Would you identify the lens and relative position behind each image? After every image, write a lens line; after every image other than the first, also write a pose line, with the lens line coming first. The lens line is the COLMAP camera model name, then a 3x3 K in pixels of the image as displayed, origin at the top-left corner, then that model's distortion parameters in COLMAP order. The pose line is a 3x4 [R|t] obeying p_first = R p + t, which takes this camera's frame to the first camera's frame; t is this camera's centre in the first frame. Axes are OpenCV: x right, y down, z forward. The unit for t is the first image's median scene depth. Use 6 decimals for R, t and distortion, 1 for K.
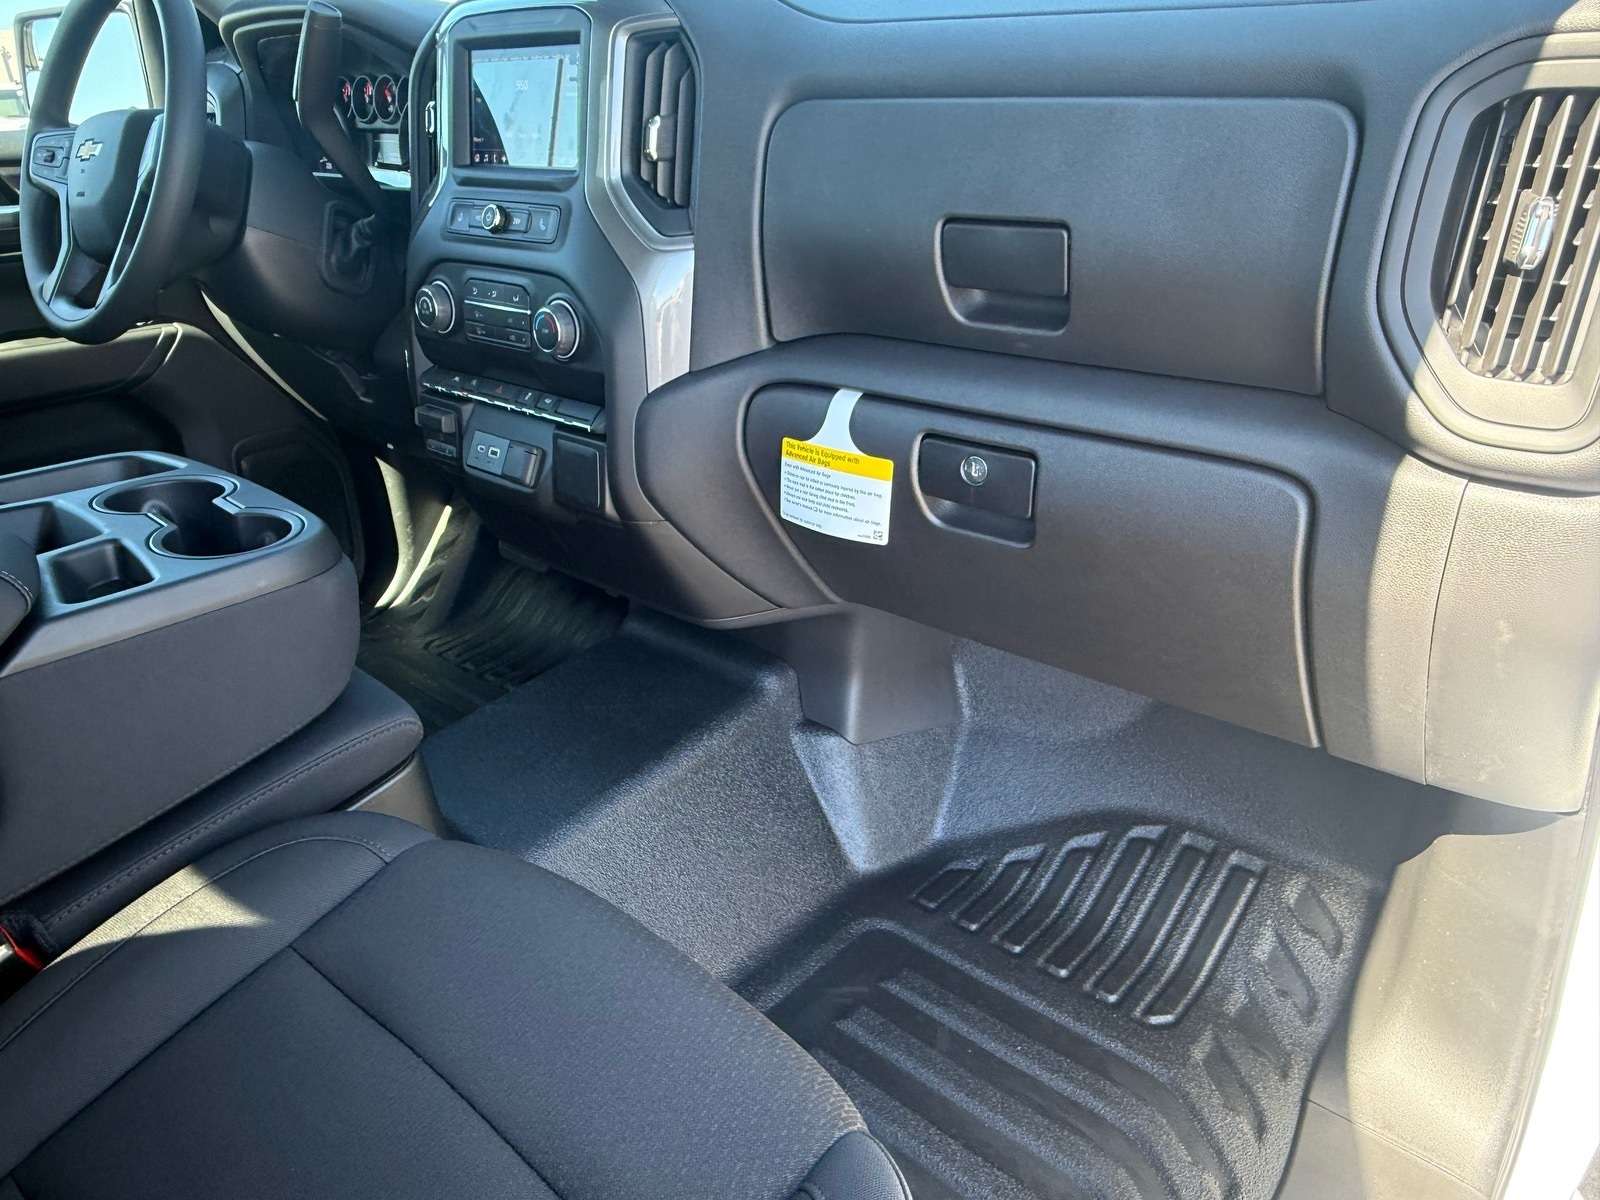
lens RADIAL K [[1106.6, 0, 800.0], [0, 1106.6, 600.0], [0, 0, 1]] dist [-0.002367, -0.002462]
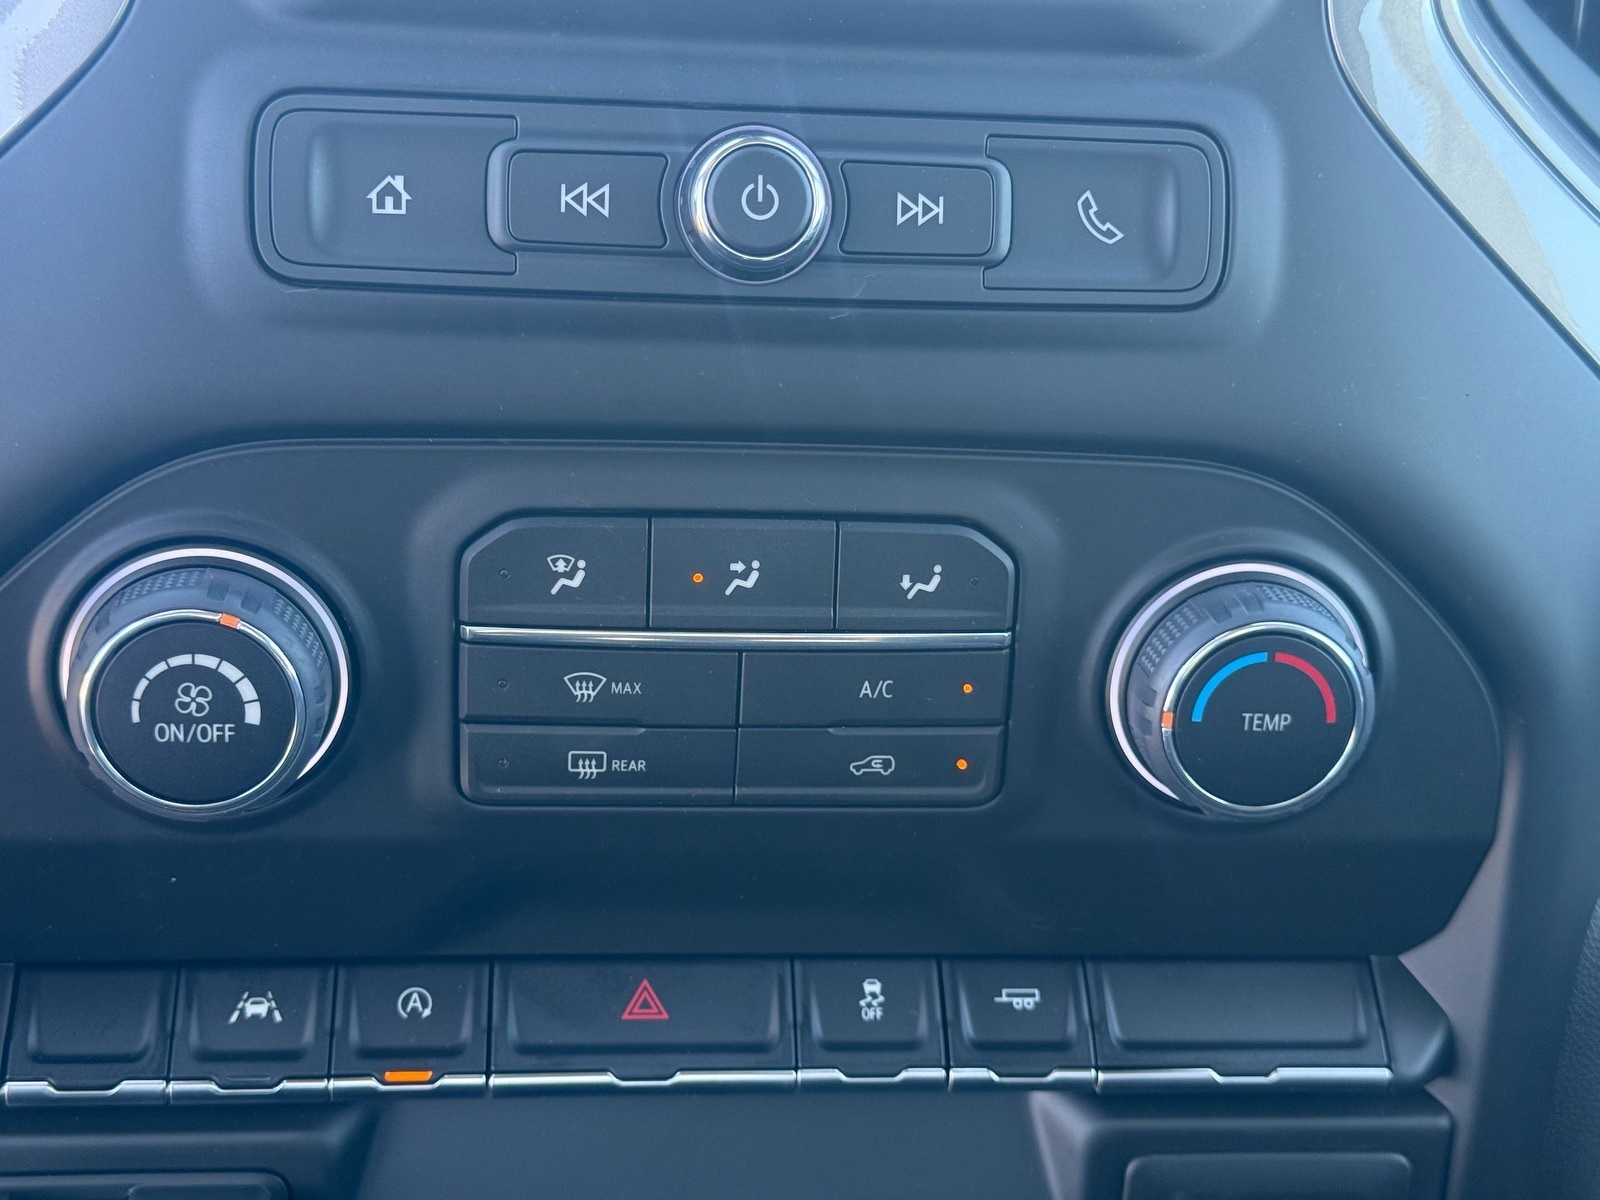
lens RADIAL K [[2330.8, 0, 800.0], [0, 2330.8, 600.0], [0, 0, 1]] dist [0.137682, 0.047507]
pose [[0.686111, -0.232692, 0.689279, -0.592047], [0.240023, 0.966819, 0.087466, -0.326058], [-0.686761, 0.105431, 0.719197, 0.740043]]
